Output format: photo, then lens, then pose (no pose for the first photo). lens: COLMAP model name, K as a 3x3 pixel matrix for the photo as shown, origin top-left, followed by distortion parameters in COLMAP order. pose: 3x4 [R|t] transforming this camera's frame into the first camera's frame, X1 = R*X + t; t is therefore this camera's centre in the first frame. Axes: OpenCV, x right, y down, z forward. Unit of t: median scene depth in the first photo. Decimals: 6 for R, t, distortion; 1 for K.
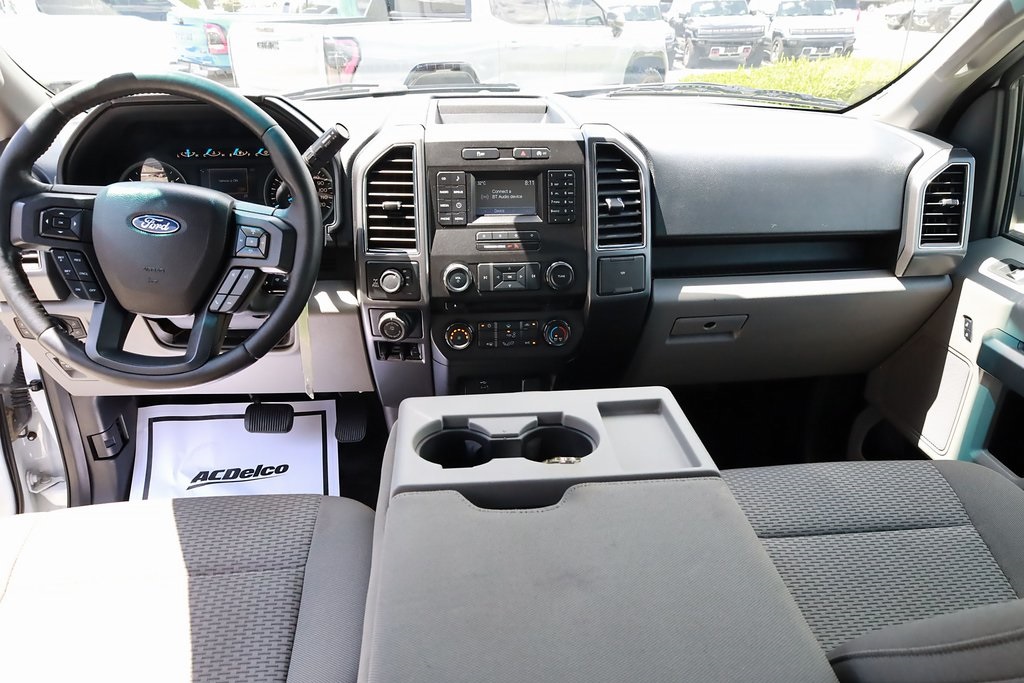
lens RADIAL K [[712.1, 0, 515.2], [0, 712.1, 346.7], [0, 0, 1]] dist [-0.009224, 0.000760]
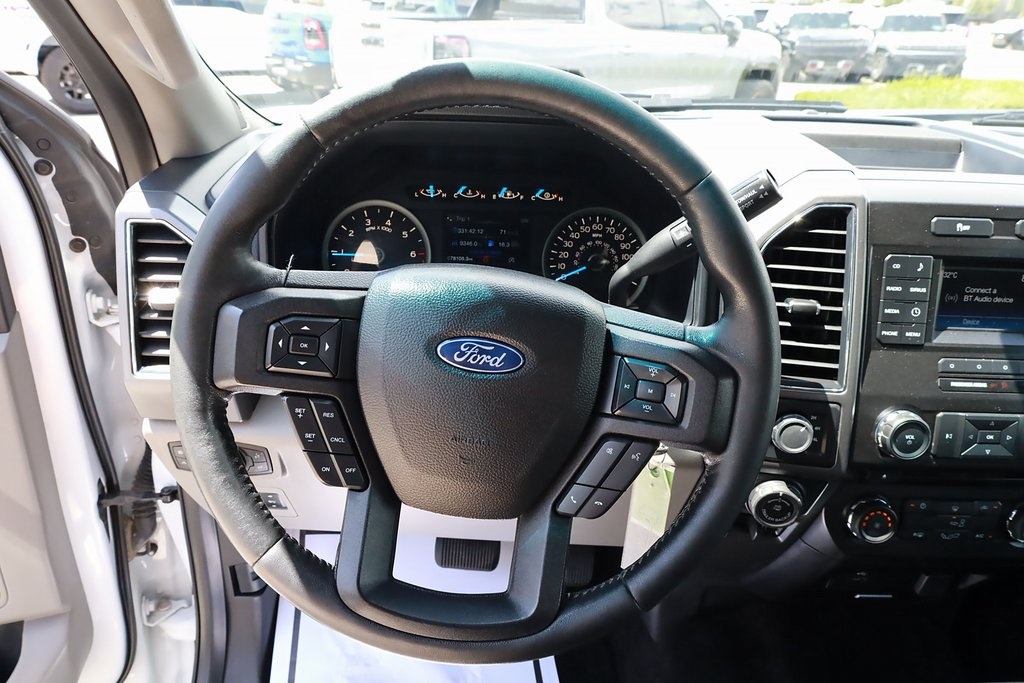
lens RADIAL K [[713.4, 0, 516.5], [0, 713.4, 343.1], [0, 0, 1]] dist [-0.006711, -0.000627]
pose [[0.995300, 0.063664, -0.072974, -0.358234], [-0.064513, 0.997873, -0.009337, -0.144735], [0.072224, 0.014001, 0.997290, 0.387026]]
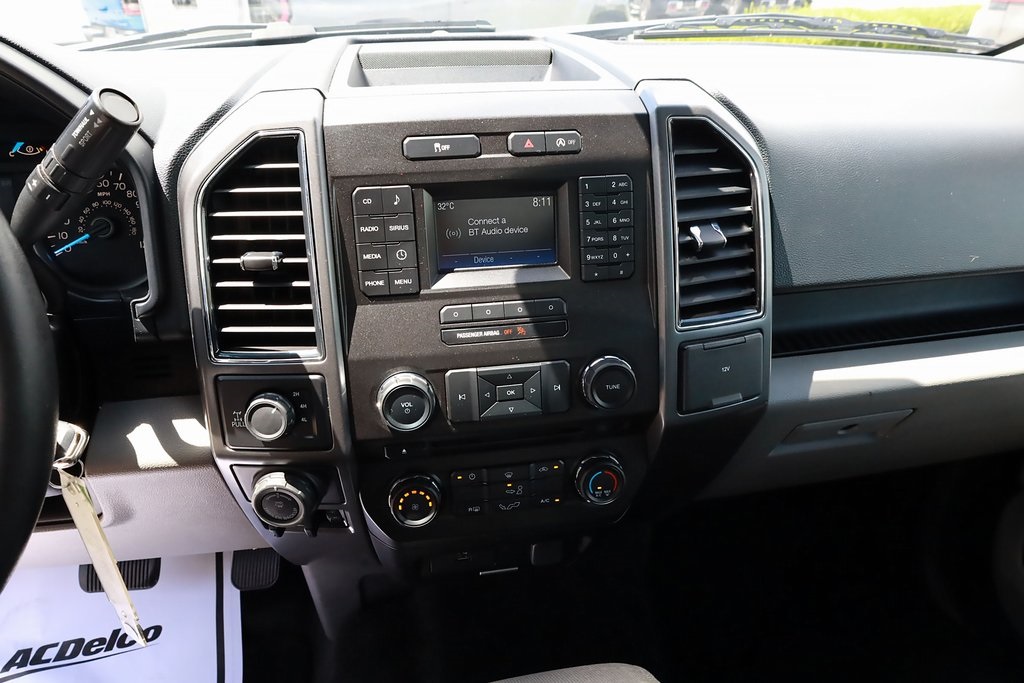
lens RADIAL K [[713.4, 0, 516.5], [0, 713.4, 343.1], [0, 0, 1]] dist [-0.006711, -0.000627]
pose [[0.997650, -0.041857, 0.054244, -0.029374], [0.039541, 0.998288, 0.043092, -0.154321], [-0.055955, -0.040846, 0.997597, 0.500217]]
